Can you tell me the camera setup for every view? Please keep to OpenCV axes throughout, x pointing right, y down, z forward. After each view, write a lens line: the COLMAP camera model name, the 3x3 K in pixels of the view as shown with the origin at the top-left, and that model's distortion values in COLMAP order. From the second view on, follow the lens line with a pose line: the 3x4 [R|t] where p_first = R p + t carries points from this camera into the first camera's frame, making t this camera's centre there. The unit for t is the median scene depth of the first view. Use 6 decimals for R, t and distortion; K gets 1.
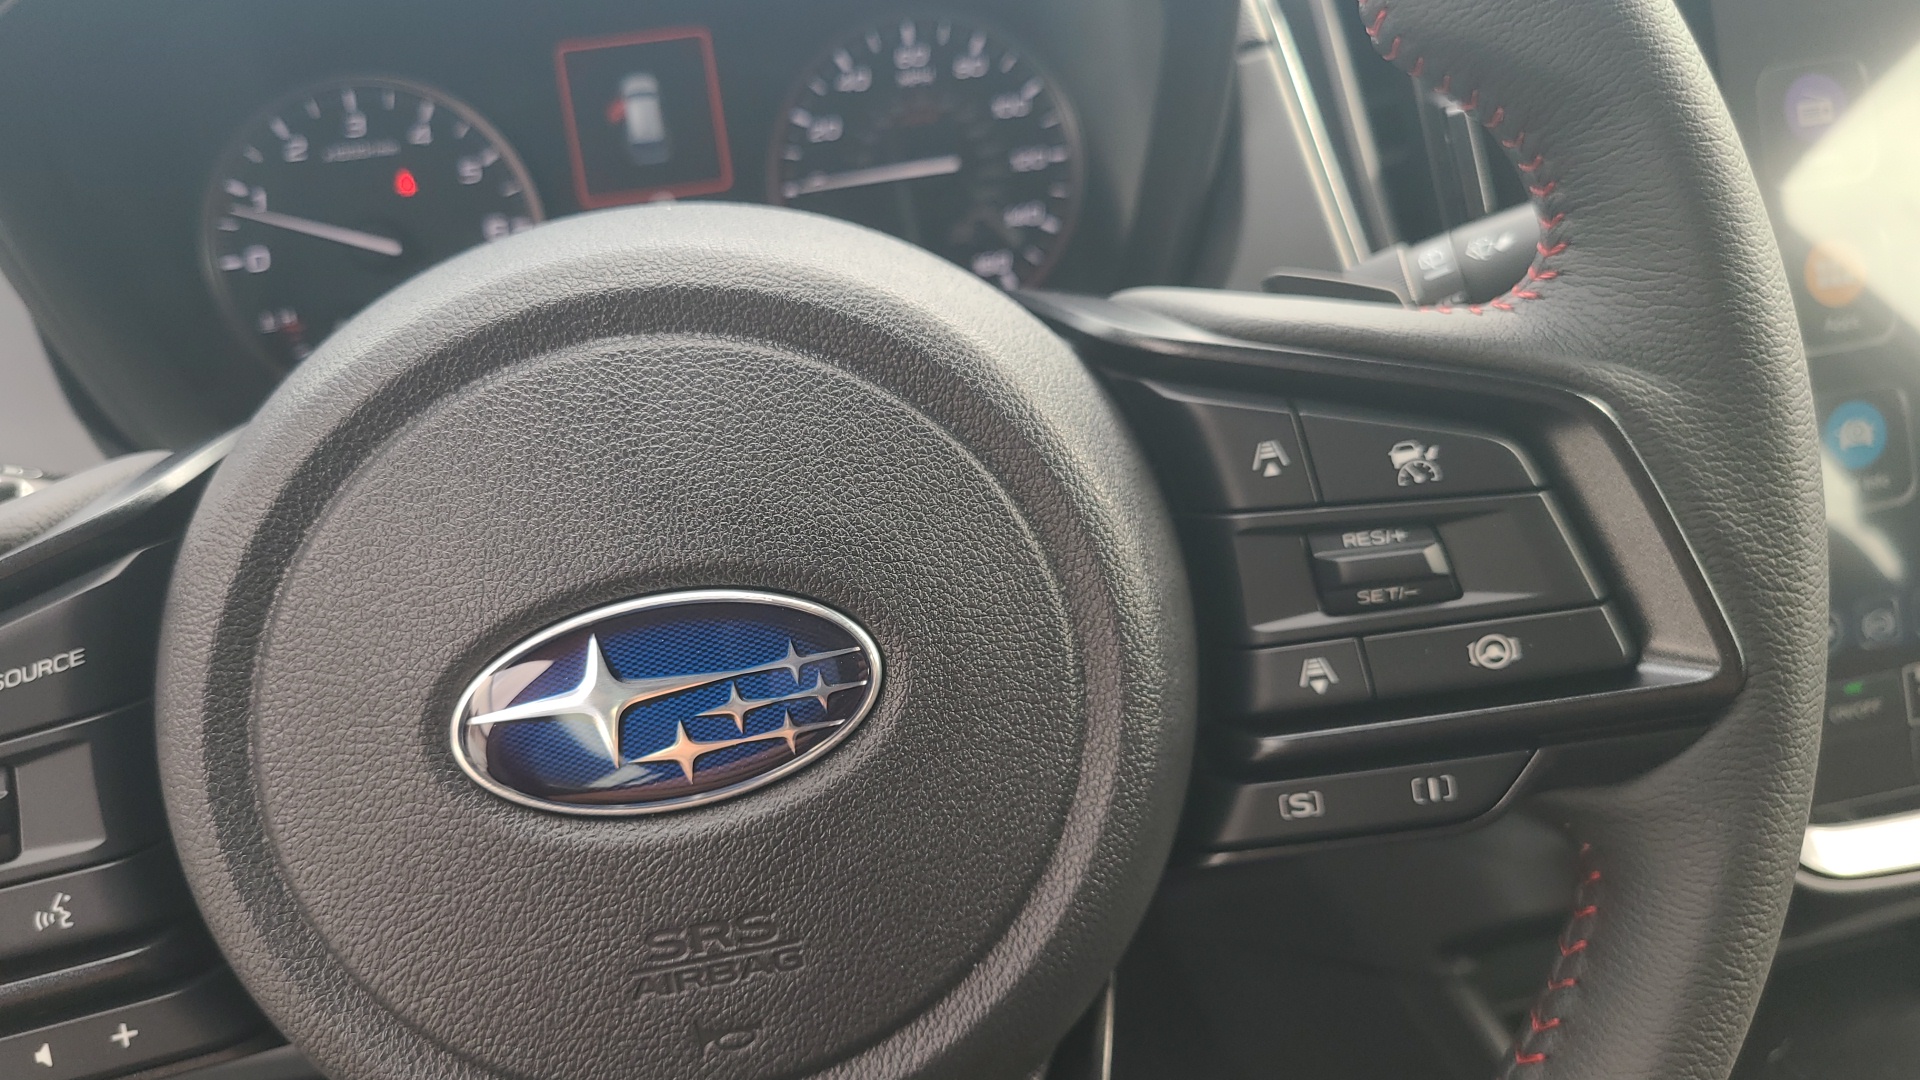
lens RADIAL K [[1485.1, 0, 960.0], [0, 1485.1, 540.0], [0, 0, 1]] dist [-0.012377, 0.001892]
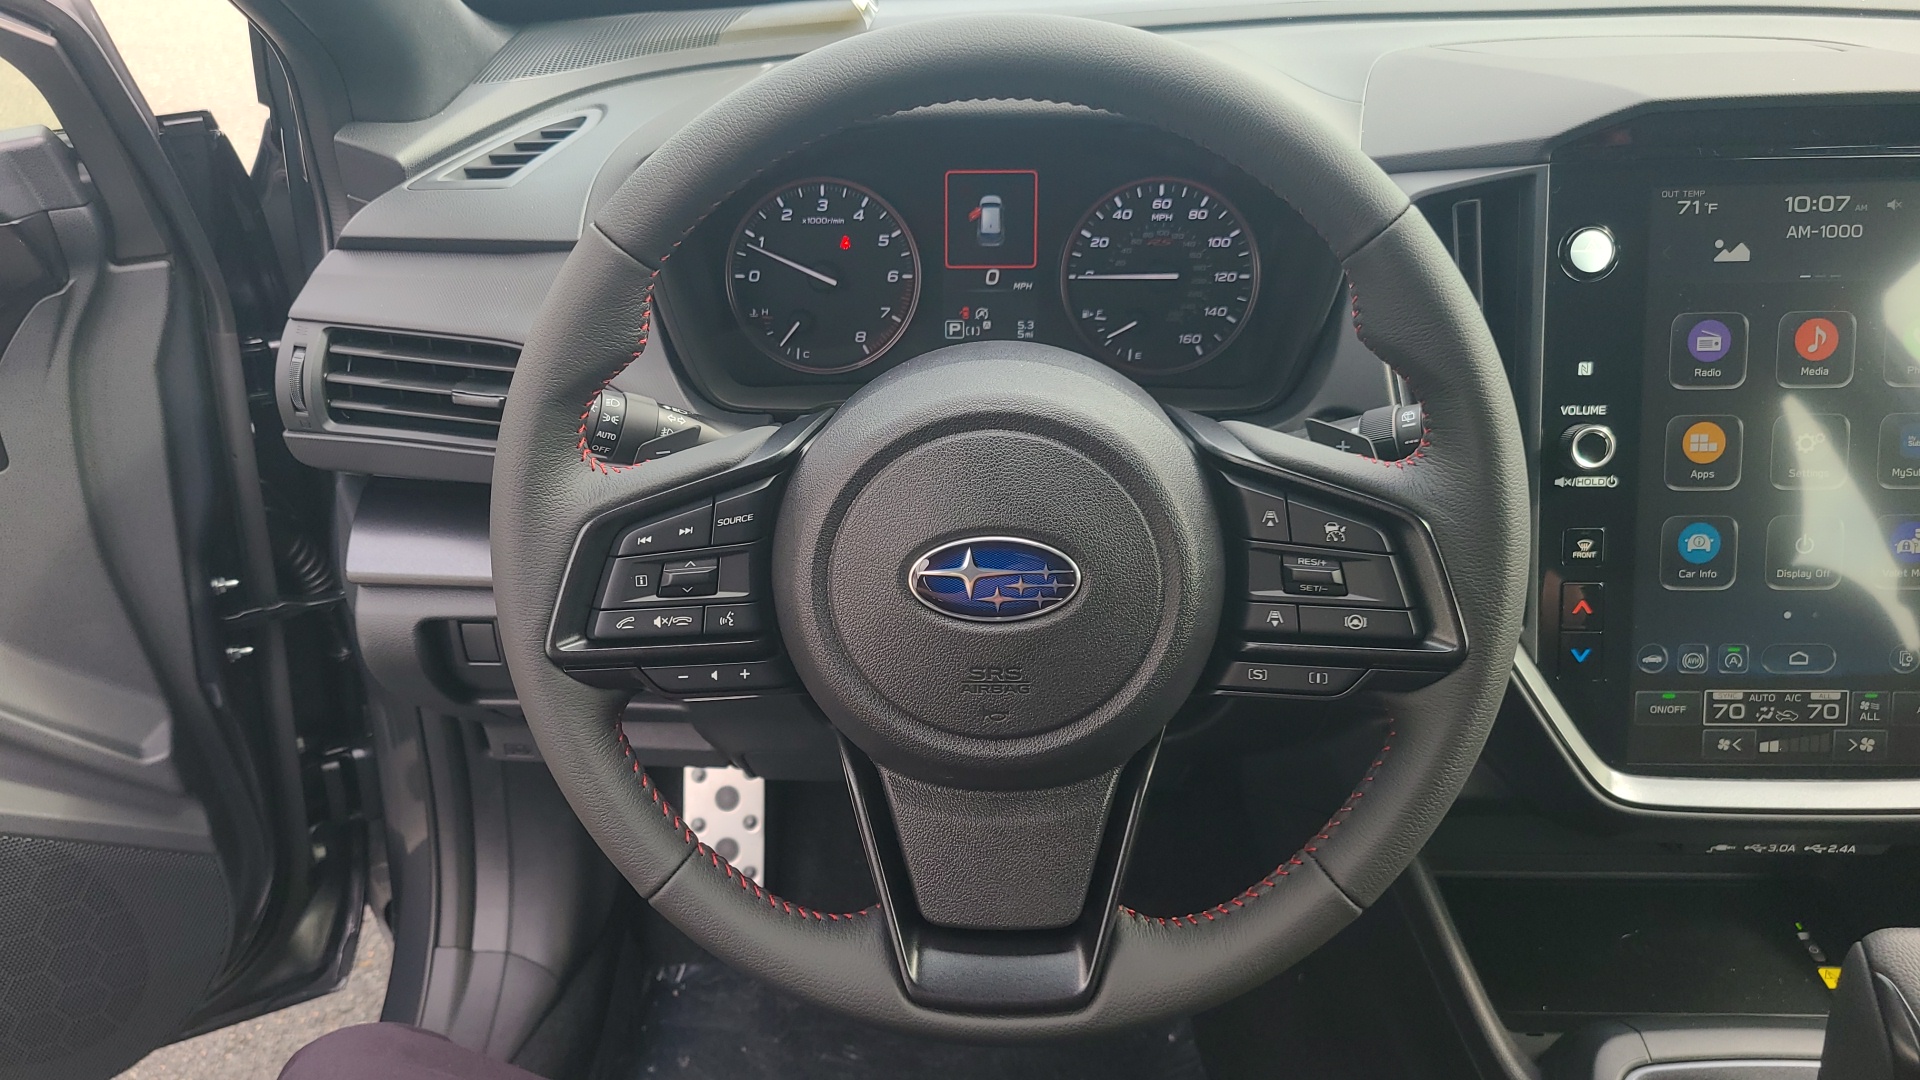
lens RADIAL K [[1670.8, 0, 882.1], [0, 1670.8, 537.2], [0, 0, 1]] dist [0.065259, -0.001837]
pose [[0.971249, 0.173061, -0.163479, 0.066957], [-0.160455, 0.983157, 0.087501, -0.171694], [0.175868, -0.058754, 0.982659, -1.750607]]
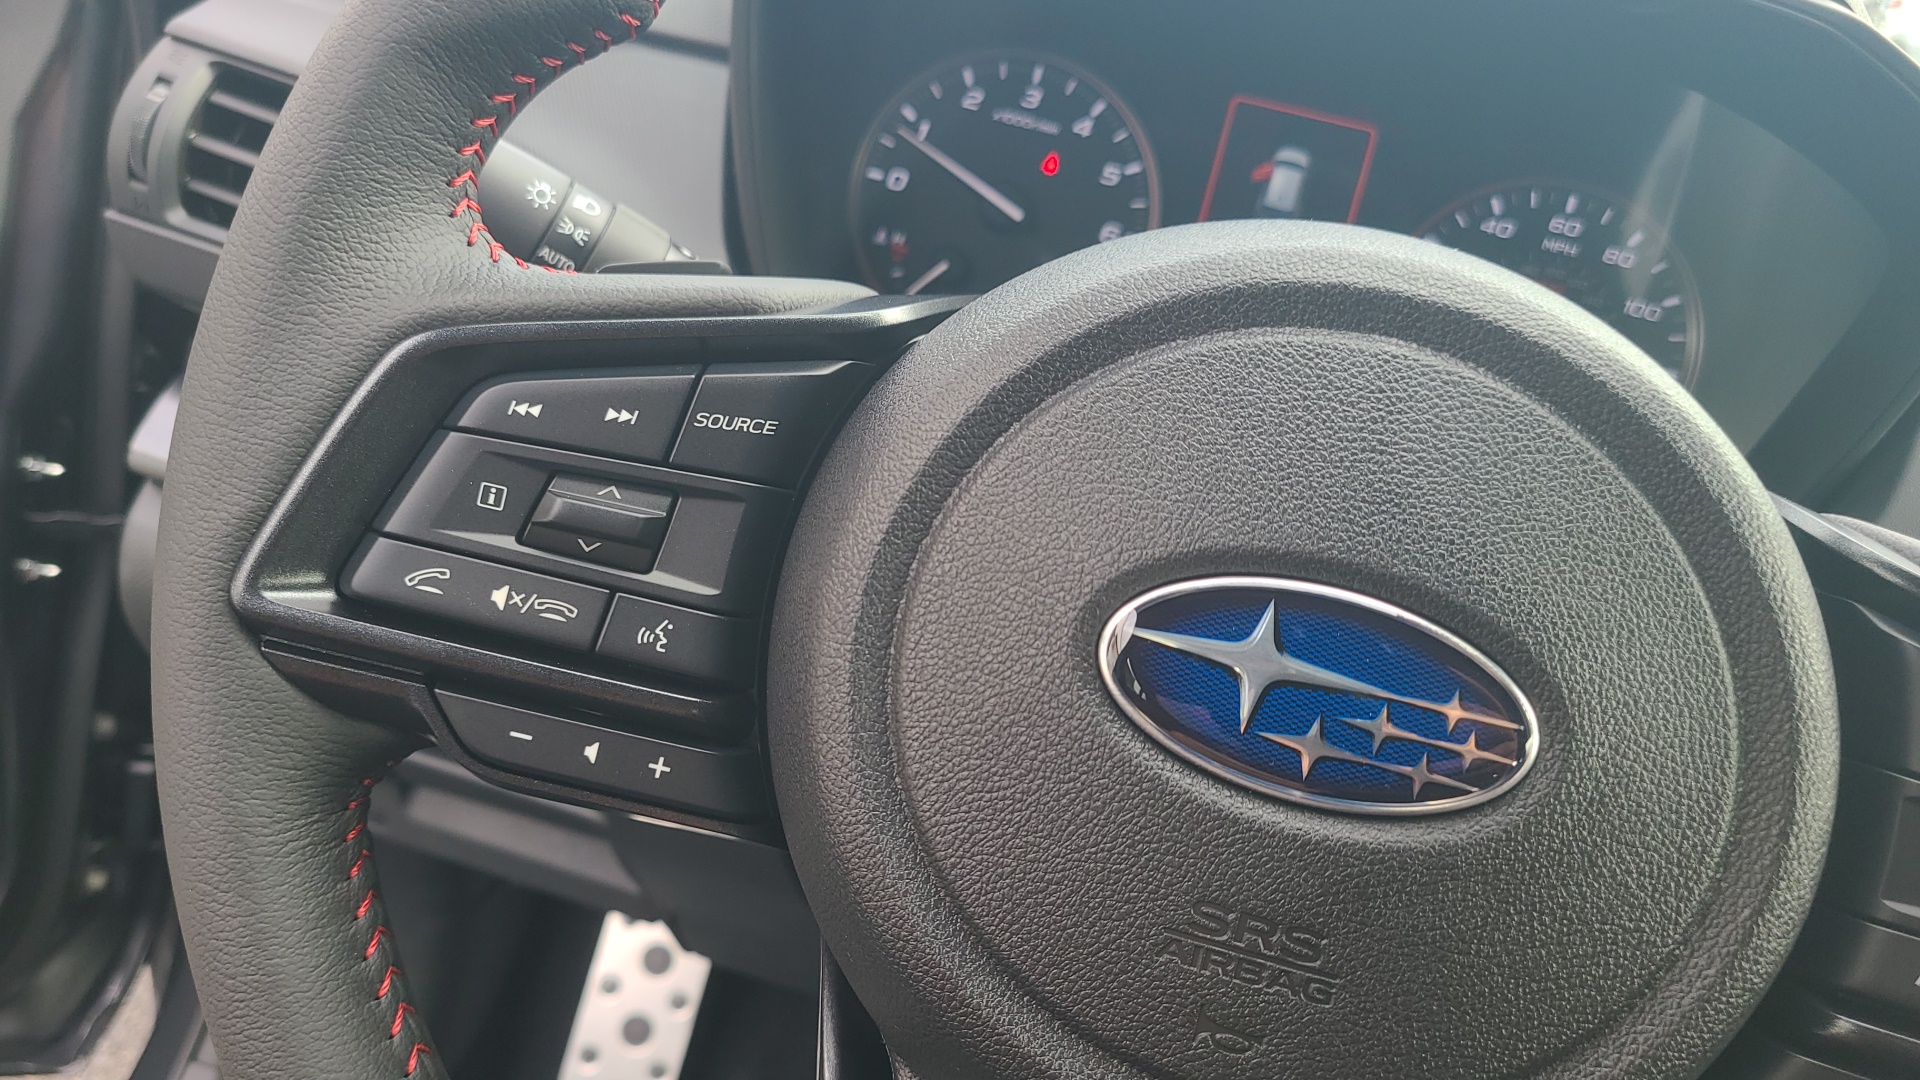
lens RADIAL K [[1463.1, 0, 909.6], [0, 1463.1, 540.4], [0, 0, 1]] dist [0.004829, -0.003728]
pose [[0.889875, 0.400487, -0.218476, -0.256969], [-0.416152, 0.908830, -0.029061, 0.152197], [0.186920, 0.116780, 0.975409, -0.011328]]
